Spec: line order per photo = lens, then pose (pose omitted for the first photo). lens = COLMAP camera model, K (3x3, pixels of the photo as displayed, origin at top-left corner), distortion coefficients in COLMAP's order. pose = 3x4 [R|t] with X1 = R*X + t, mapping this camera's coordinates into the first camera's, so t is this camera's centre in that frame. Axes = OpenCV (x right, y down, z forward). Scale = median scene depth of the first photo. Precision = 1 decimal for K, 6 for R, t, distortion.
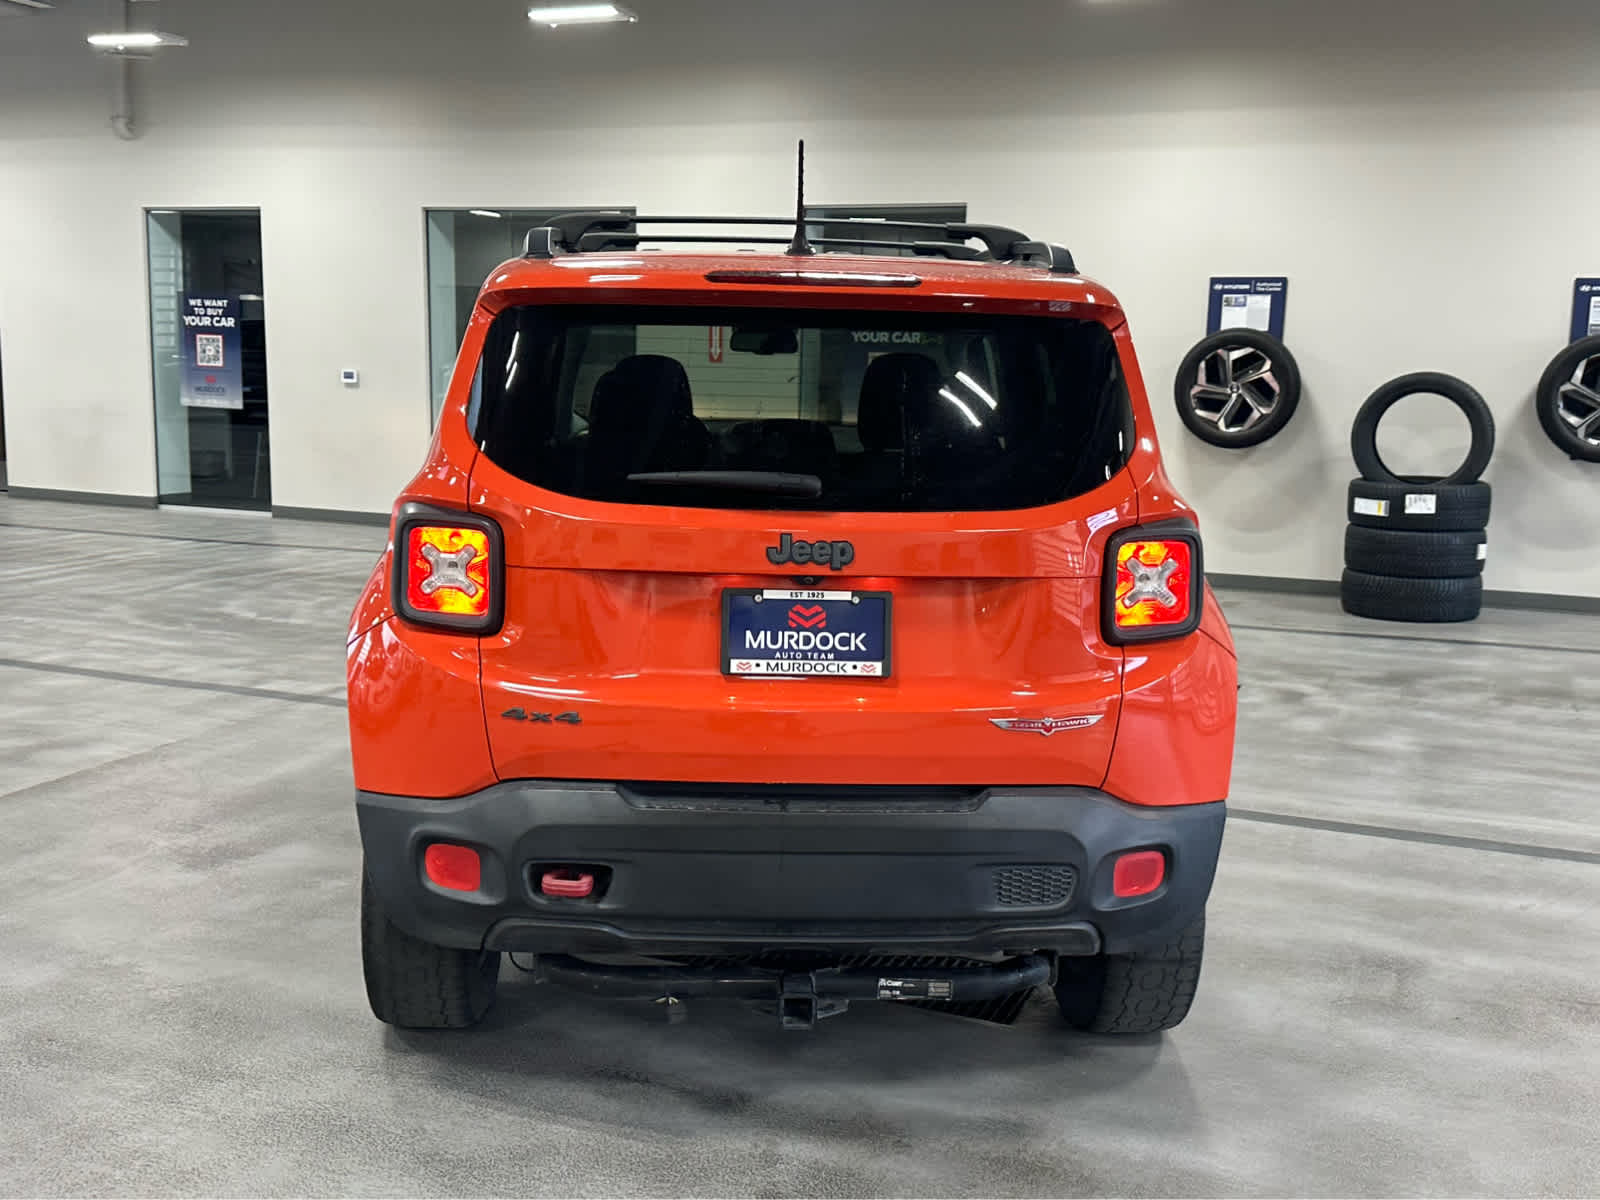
lens RADIAL K [[1638.8, 0, 792.7], [0, 1638.8, 603.6], [0, 0, 1]] dist [0.178772, -0.364797]
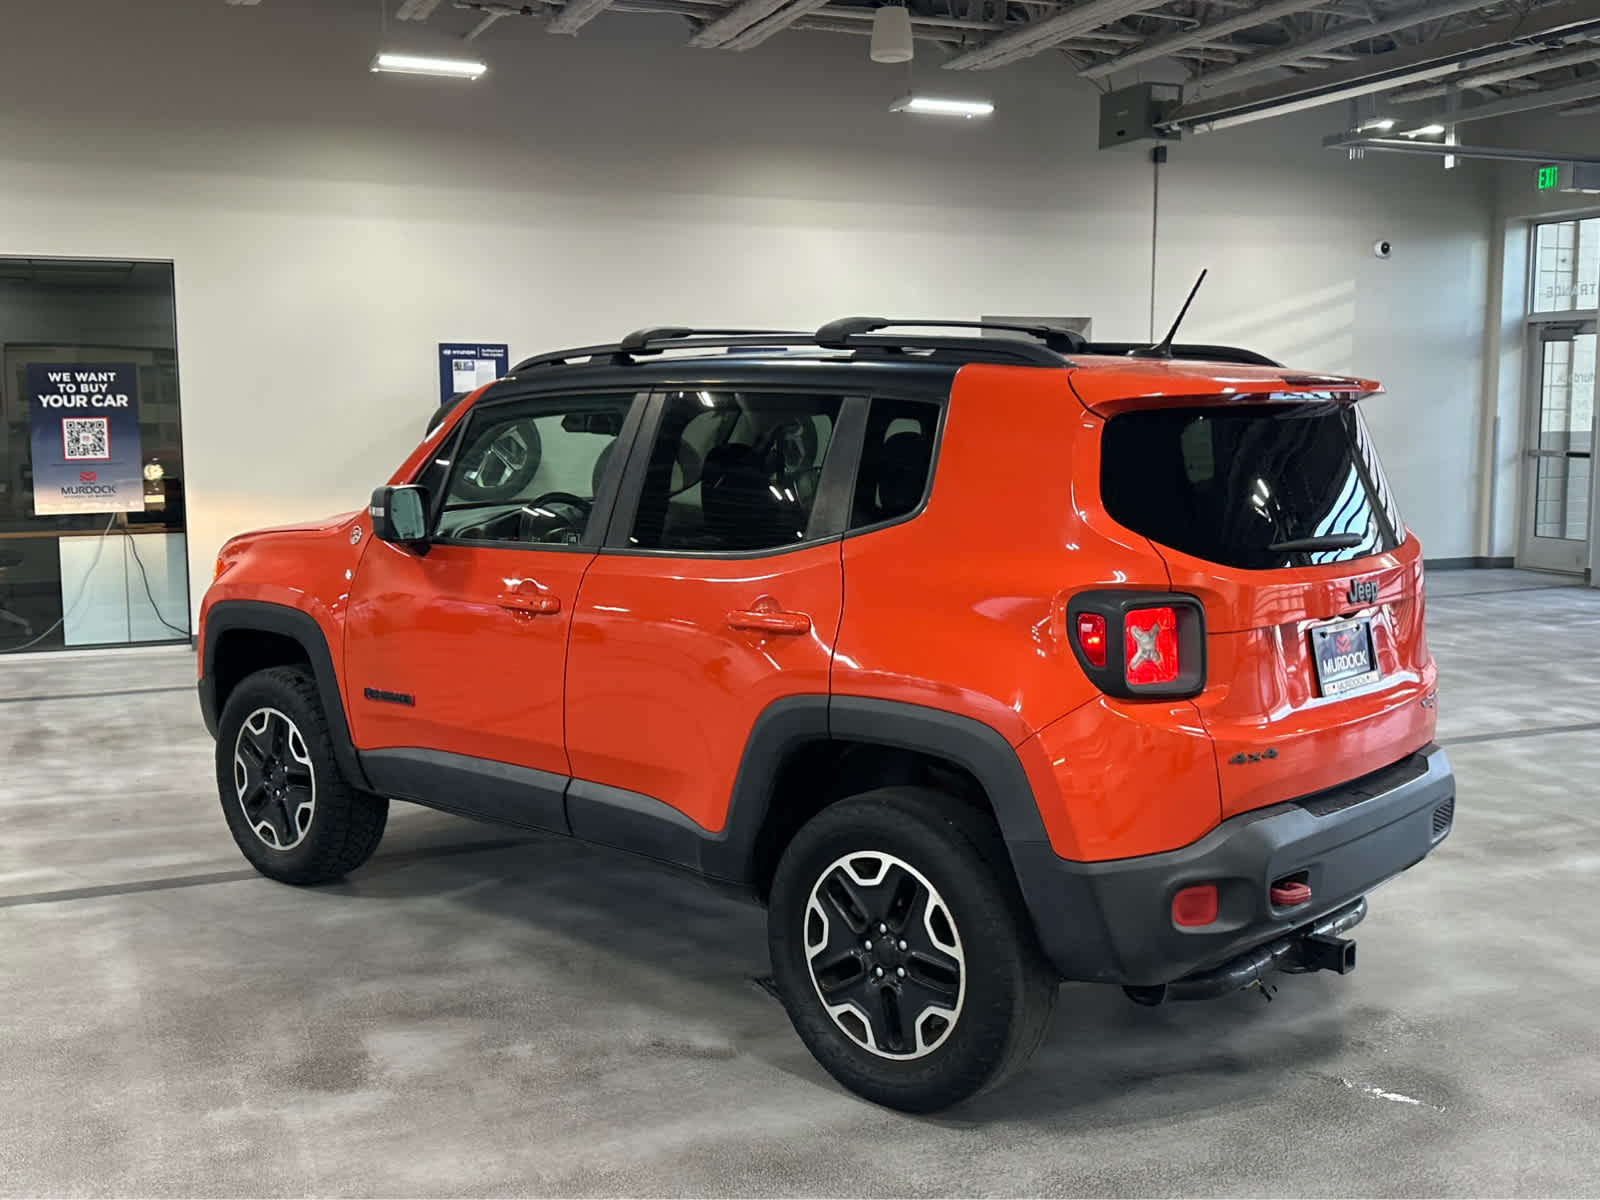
lens RADIAL K [[1629.9, 0, 779.2], [0, 1629.9, 587.2], [0, 0, 1]] dist [0.170724, -0.332824]
pose [[0.709840, -0.105828, 0.696367, -1.175090], [0.129648, 0.991387, 0.018507, -0.114347], [-0.692328, 0.077145, 0.717447, 0.377165]]
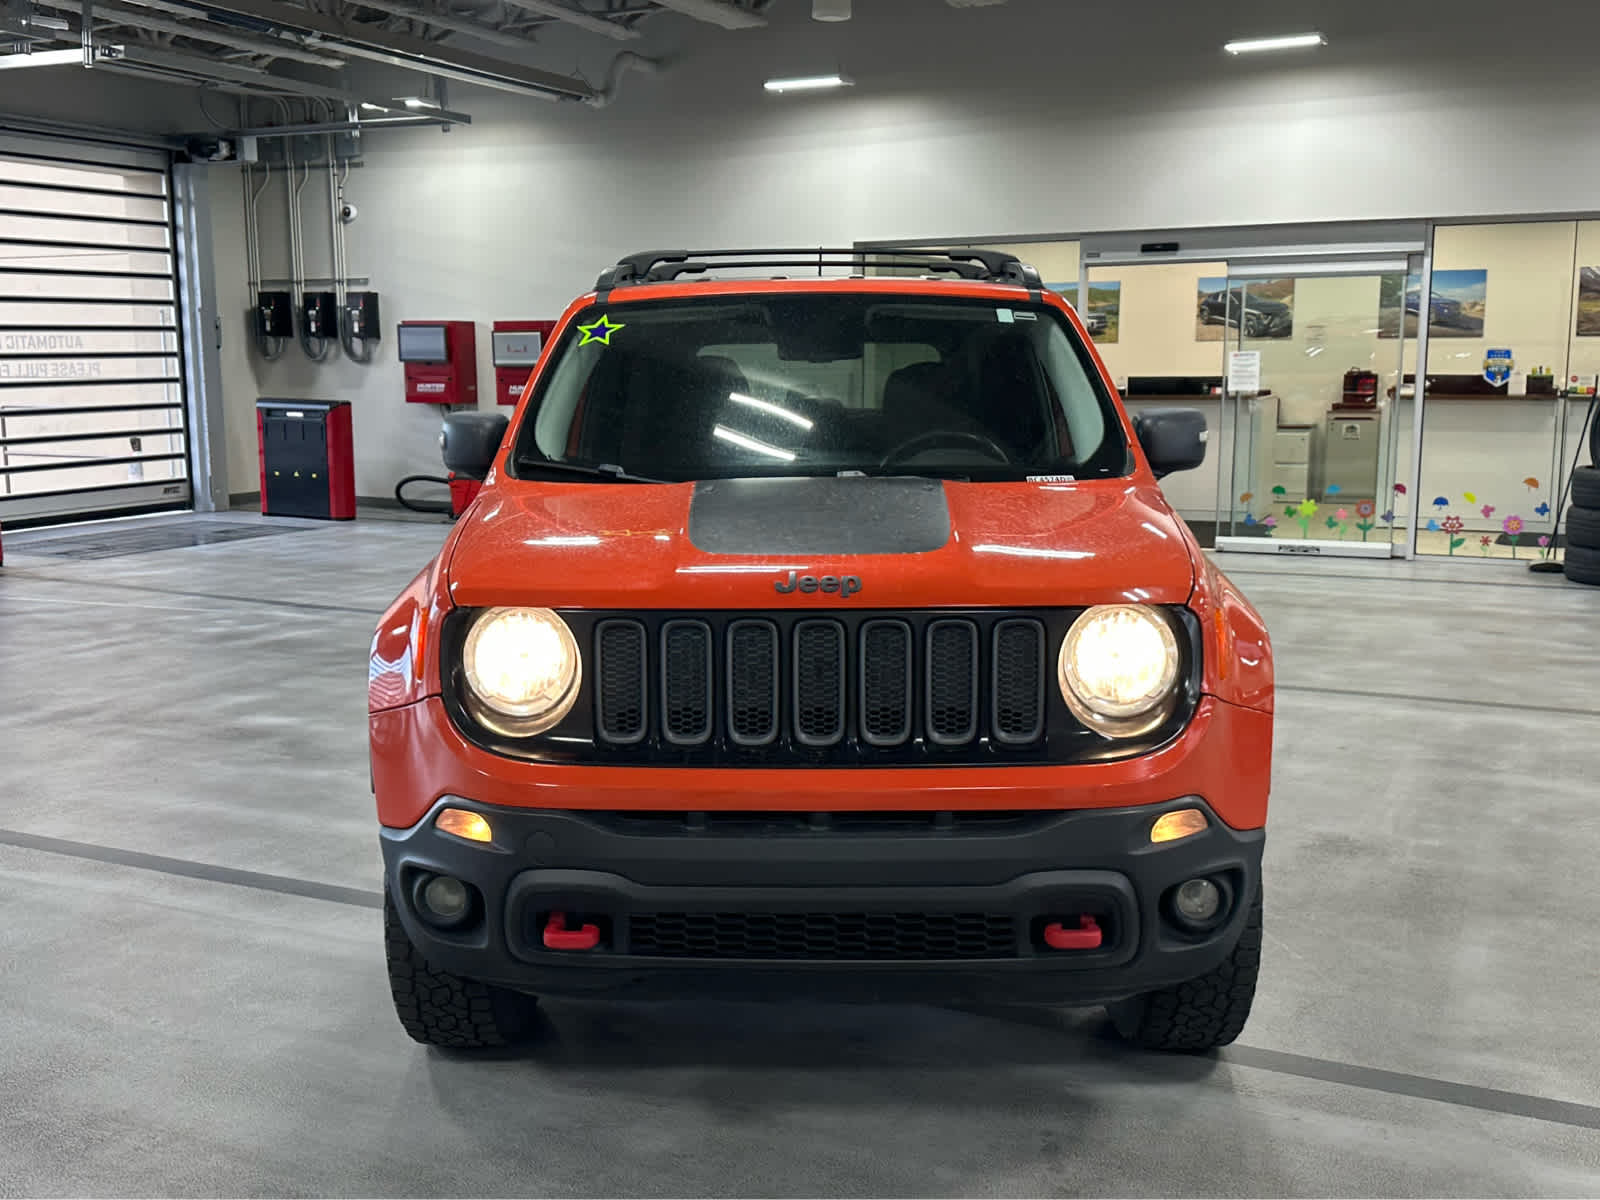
lens RADIAL K [[1637.5, 0, 777.2], [0, 1637.5, 622.0], [0, 0, 1]] dist [0.177732, -0.363649]
pose [[-0.997155, -0.031495, 0.068488, -0.095771], [-0.008564, 0.949985, 0.312178, -0.495282], [-0.074895, 0.310703, -0.947552, 3.170343]]
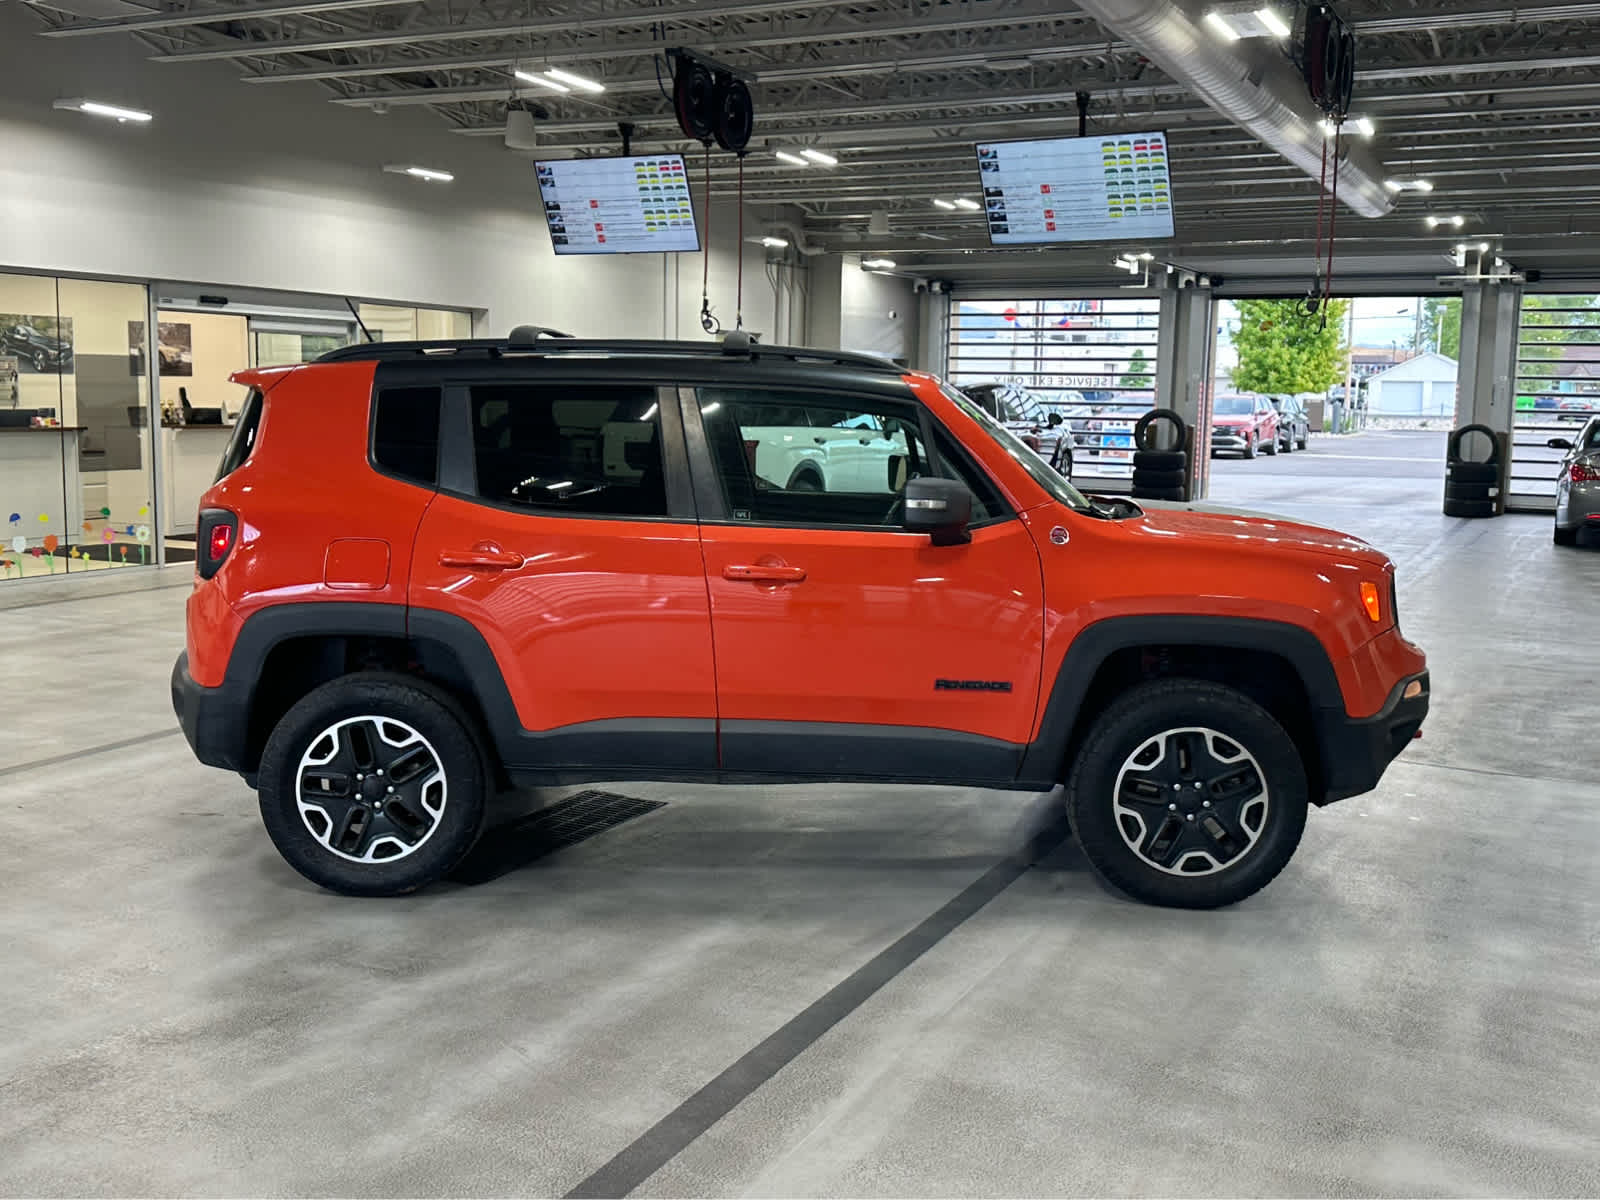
lens RADIAL K [[1638.8, 0, 792.7], [0, 1638.8, 603.6], [0, 0, 1]] dist [0.178772, -0.364797]
pose [[-0.077312, 0.104727, -0.991491, 1.934961], [-0.172640, 0.978039, 0.116768, -0.264888], [0.981946, 0.180199, -0.057534, 1.757097]]
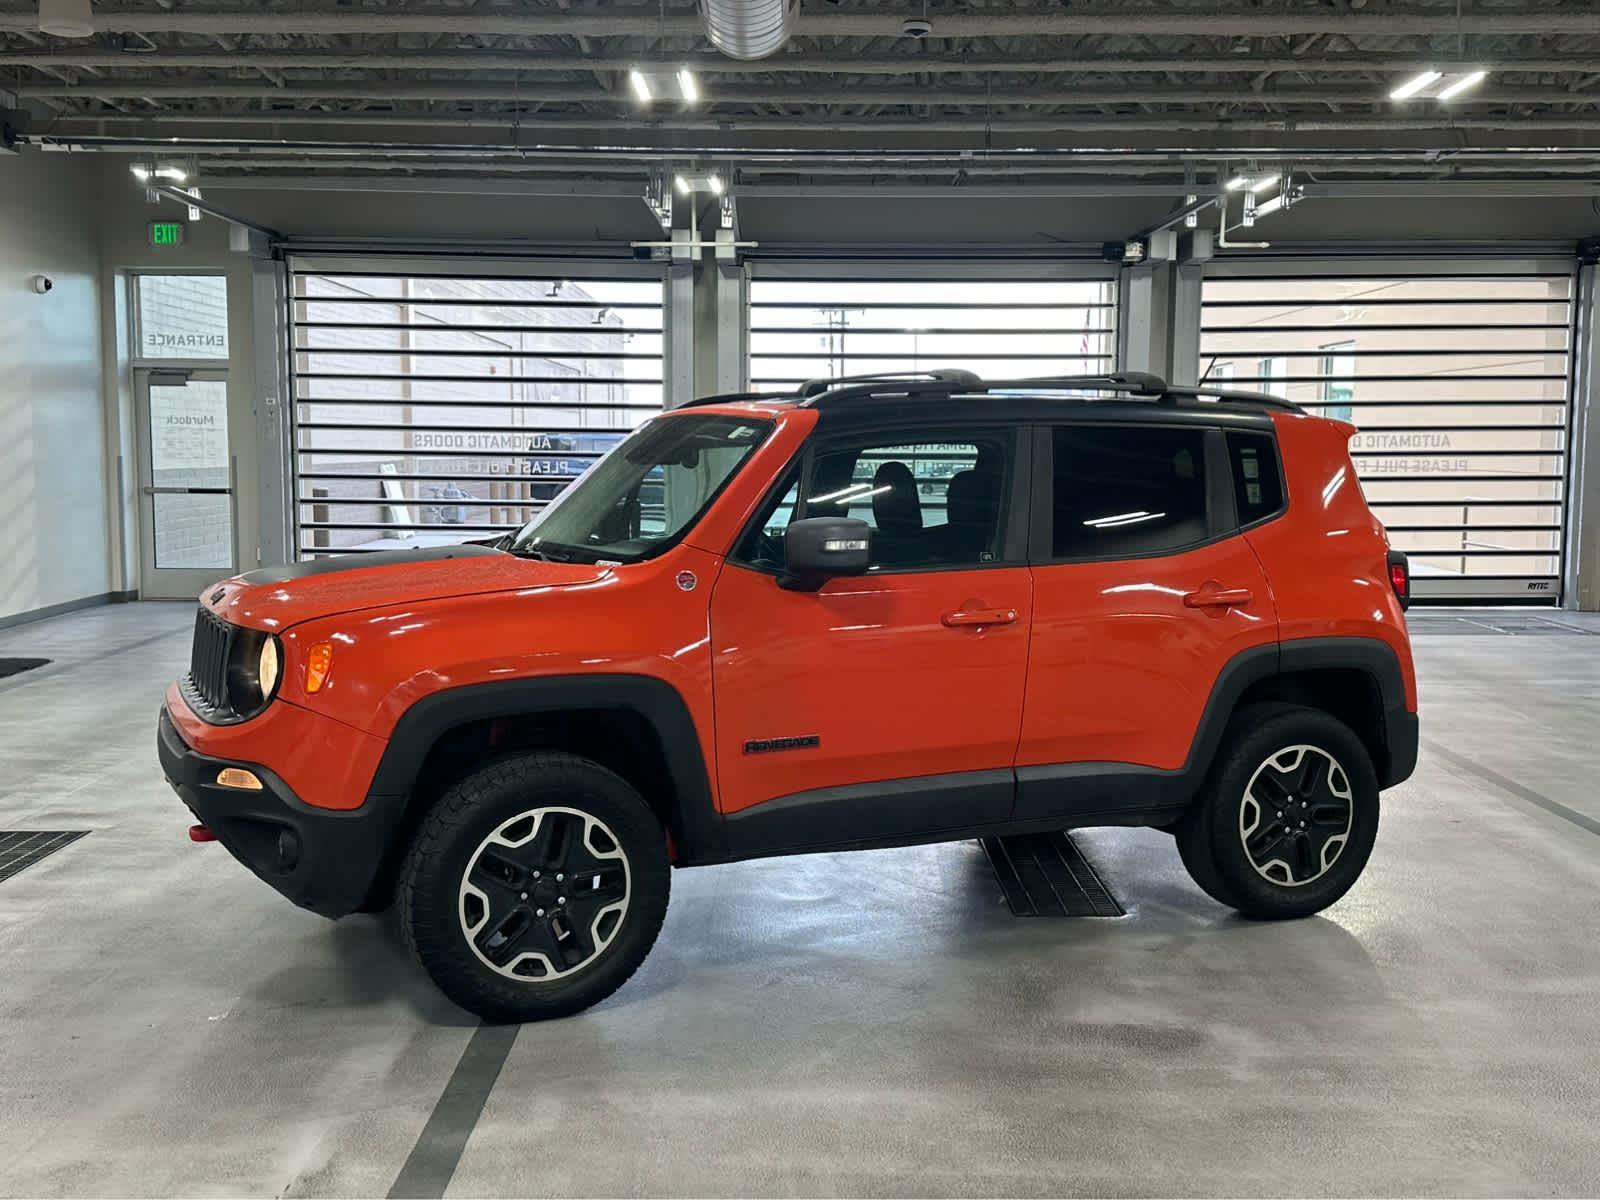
lens RADIAL K [[1638.8, 0, 792.7], [0, 1638.8, 603.6], [0, 0, 1]] dist [0.178772, -0.364797]
pose [[-0.372952, -0.114279, 0.920786, -1.730119], [0.130483, 0.976064, 0.173990, -0.421337], [-0.918630, 0.185037, -0.349114, 2.325263]]
